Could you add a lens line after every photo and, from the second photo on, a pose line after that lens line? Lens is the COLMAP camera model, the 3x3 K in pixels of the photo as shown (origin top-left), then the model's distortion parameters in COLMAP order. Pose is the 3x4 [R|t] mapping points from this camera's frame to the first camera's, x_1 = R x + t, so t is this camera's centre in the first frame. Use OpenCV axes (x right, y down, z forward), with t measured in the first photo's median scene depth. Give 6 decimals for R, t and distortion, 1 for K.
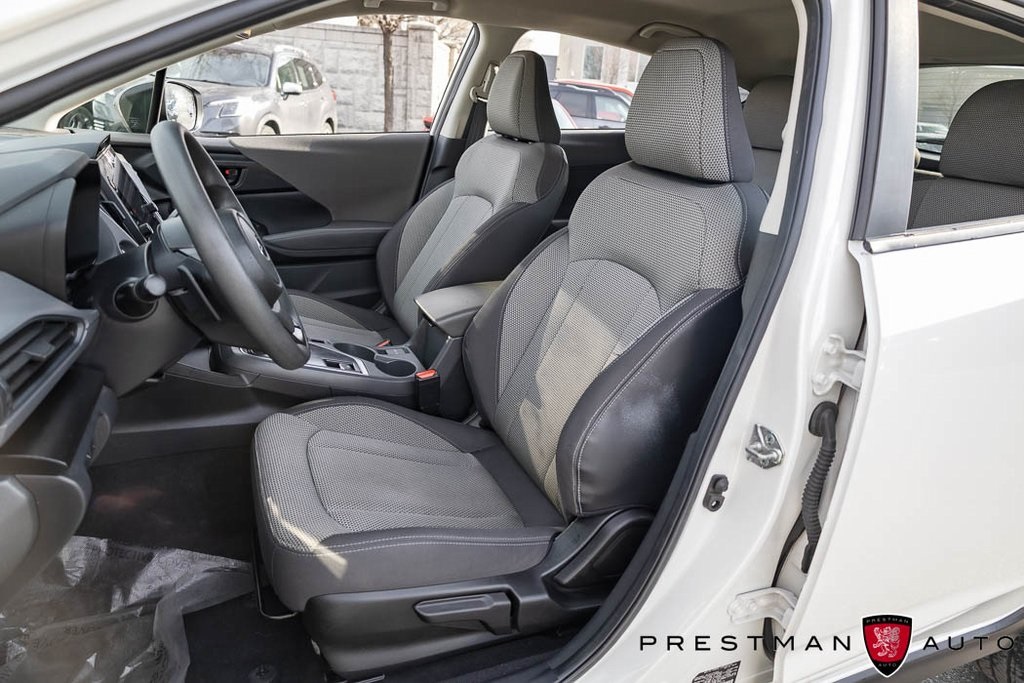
lens RADIAL K [[678.8, 0, 509.9], [0, 678.8, 340.3], [0, 0, 1]] dist [0.013696, 0.000073]
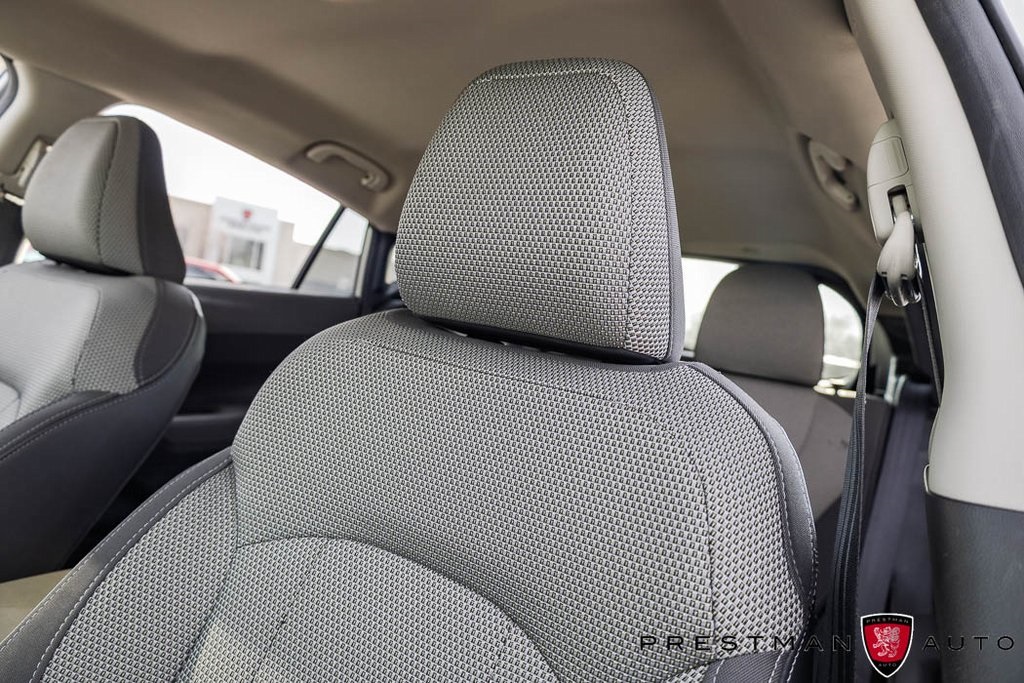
lens RADIAL K [[678.8, 0, 506.9], [0, 678.8, 345.8], [0, 0, 1]] dist [0.013696, 0.000073]
pose [[0.840167, 0.054205, 0.539612, -0.001251], [0.089795, 0.967355, -0.236983, -0.090178], [-0.534842, 0.247560, 0.807872, 0.430997]]
